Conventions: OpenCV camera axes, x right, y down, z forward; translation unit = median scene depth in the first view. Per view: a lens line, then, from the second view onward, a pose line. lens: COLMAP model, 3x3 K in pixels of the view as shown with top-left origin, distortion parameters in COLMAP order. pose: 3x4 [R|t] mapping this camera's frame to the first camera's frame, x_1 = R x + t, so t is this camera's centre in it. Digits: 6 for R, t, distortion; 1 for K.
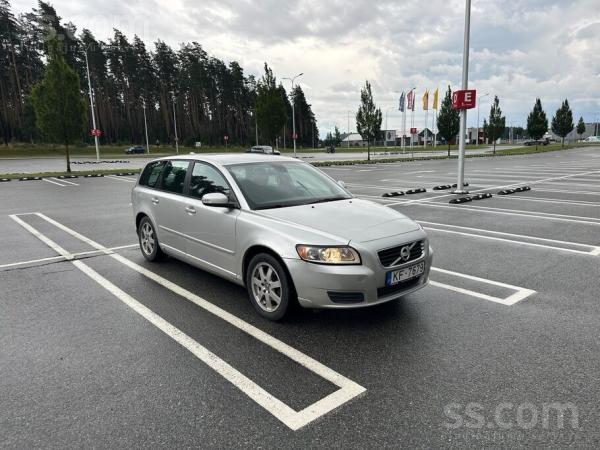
lens RADIAL K [[419.6, 0, 299.3], [0, 419.6, 225.7], [0, 0, 1]] dist [0.039293, -0.026882]
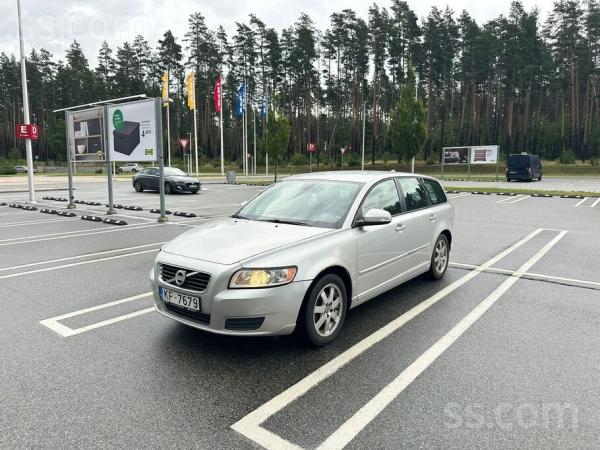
lens RADIAL K [[419.6, 0, 298.5], [0, 419.6, 224.2], [0, 0, 1]] dist [0.039293, -0.026882]
pose [[0.183009, 0.143009, -0.972654, 1.001920], [-0.185035, 0.976692, 0.108787, -0.169501], [0.965541, 0.160066, 0.205205, 0.867227]]
